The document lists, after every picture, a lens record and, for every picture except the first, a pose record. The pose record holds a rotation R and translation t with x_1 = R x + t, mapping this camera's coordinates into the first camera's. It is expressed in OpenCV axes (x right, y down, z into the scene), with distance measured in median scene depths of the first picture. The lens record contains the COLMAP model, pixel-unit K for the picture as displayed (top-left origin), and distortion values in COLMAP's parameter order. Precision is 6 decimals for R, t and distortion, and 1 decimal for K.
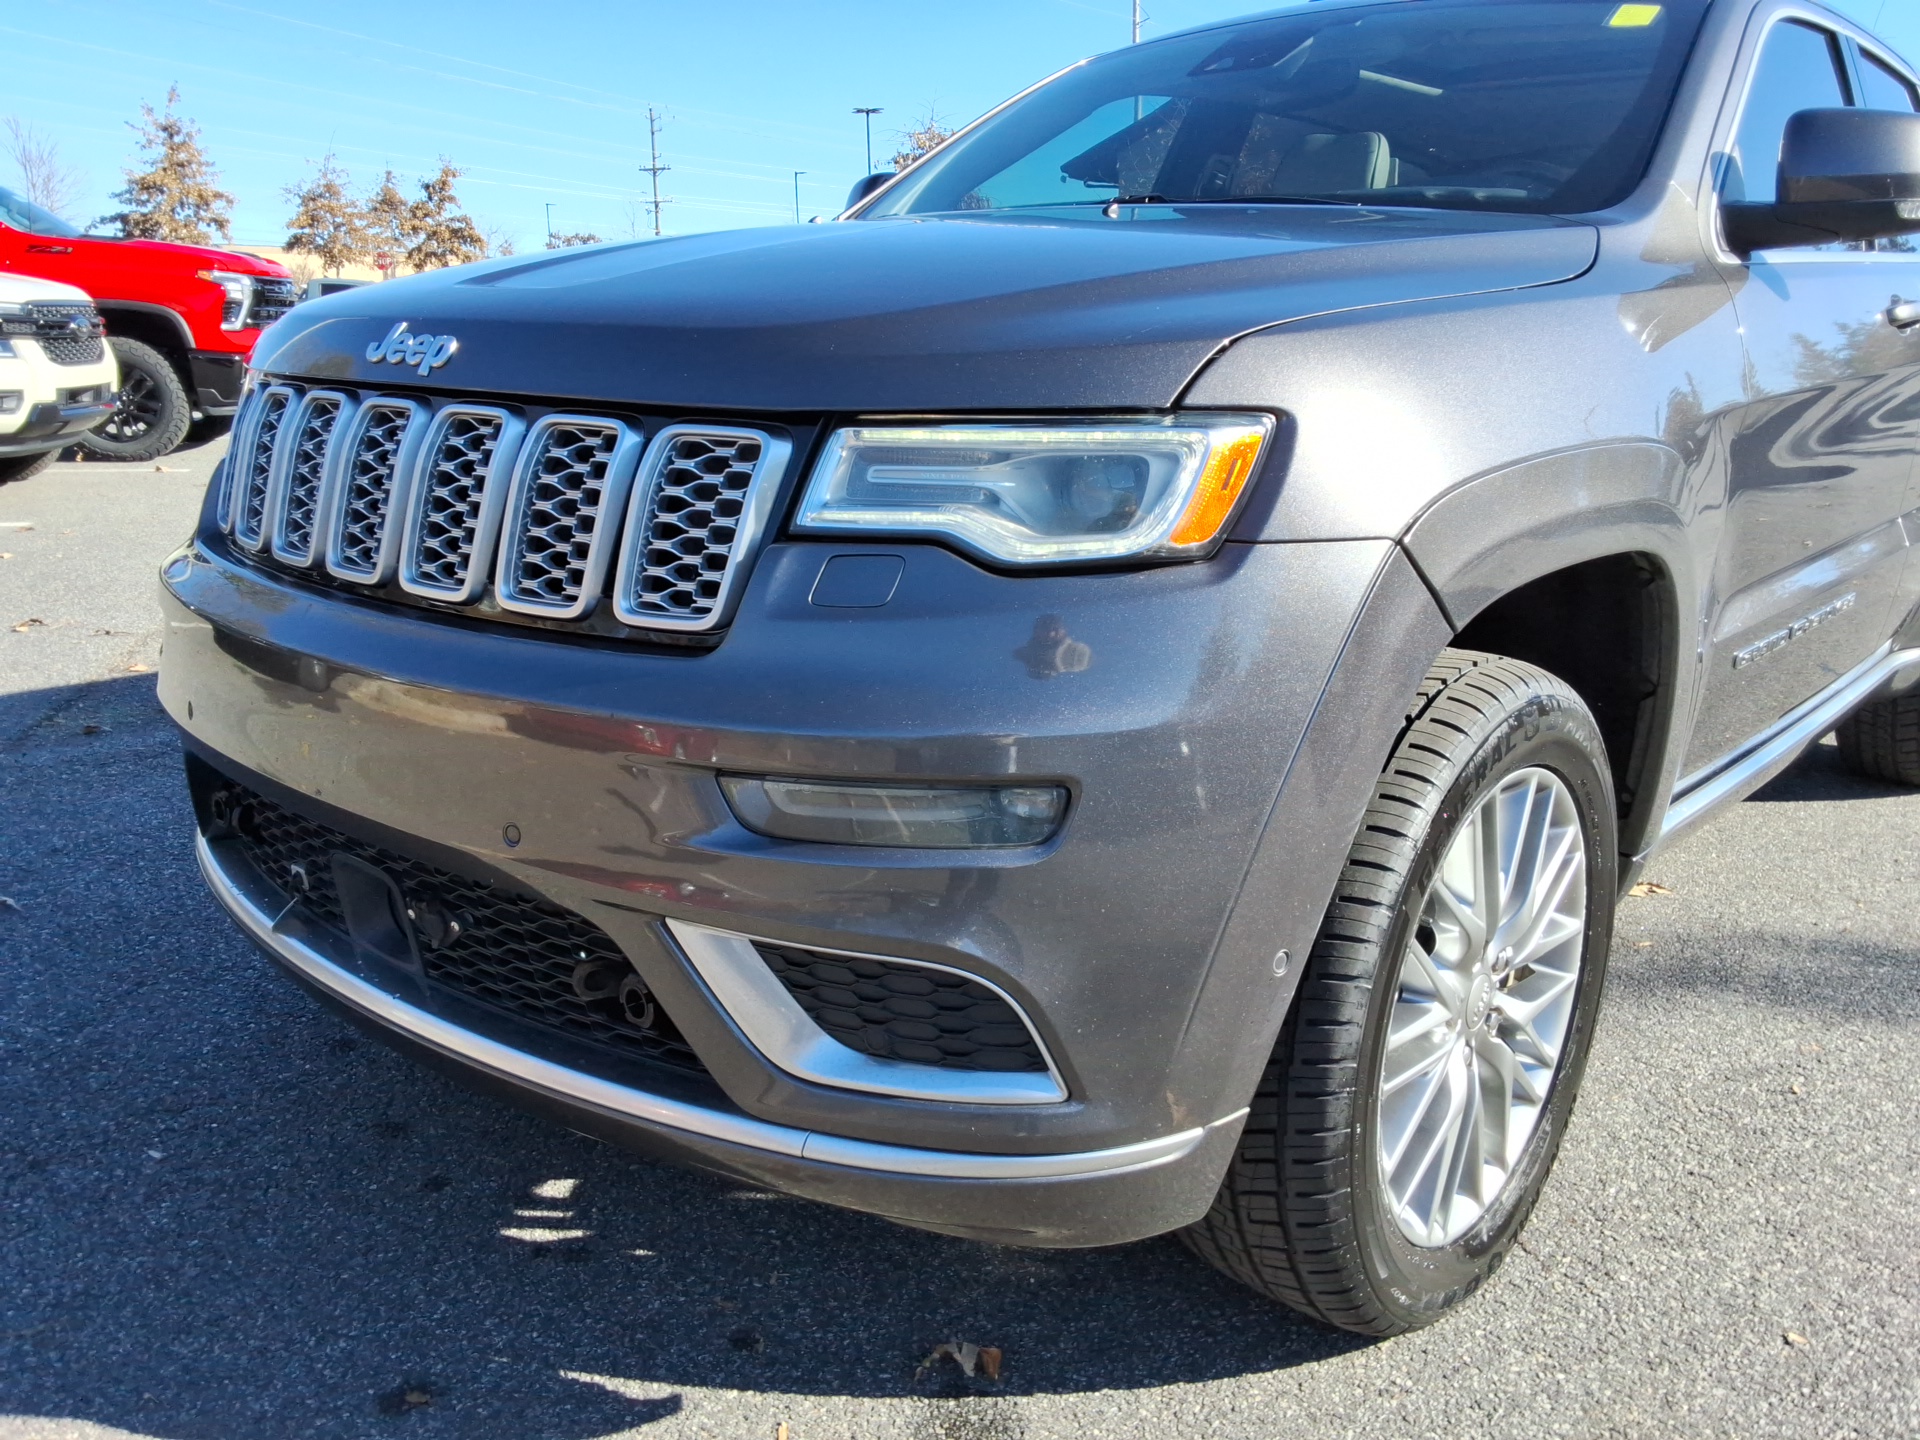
lens RADIAL K [[1515.5, 0, 981.2], [0, 1515.5, 707.6], [0, 0, 1]] dist [0.107294, -0.152837]
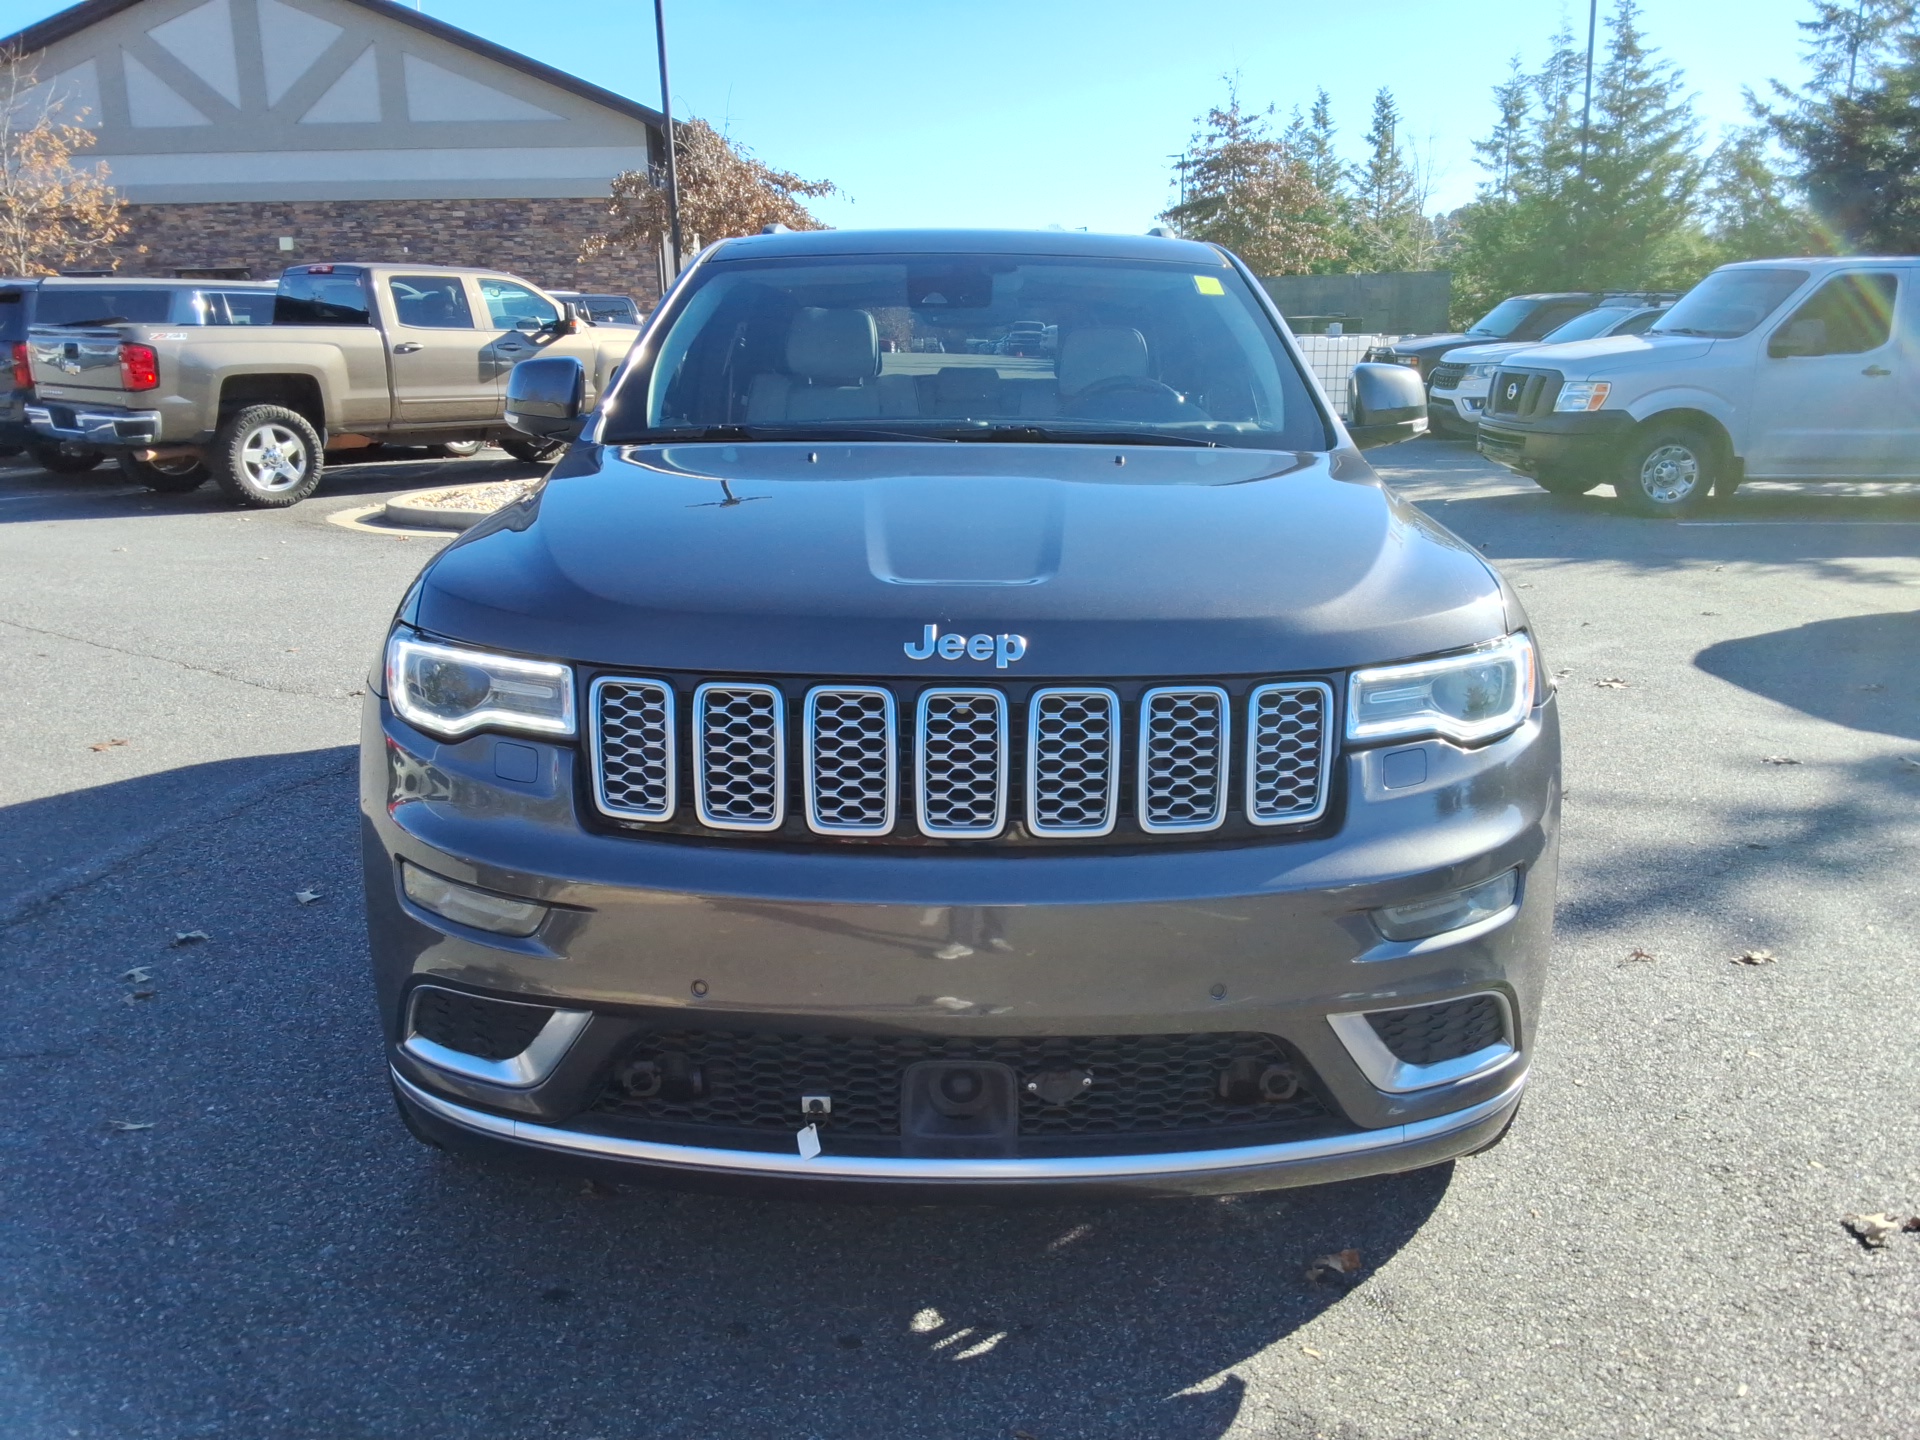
lens RADIAL K [[1515.5, 0, 981.2], [0, 1515.5, 707.6], [0, 0, 1]] dist [0.107294, -0.152837]
pose [[0.740869, -0.141892, 0.656491, -1.315762], [0.165279, 0.985889, 0.026565, -0.237814], [-0.650996, 0.088823, 0.753866, 0.066900]]
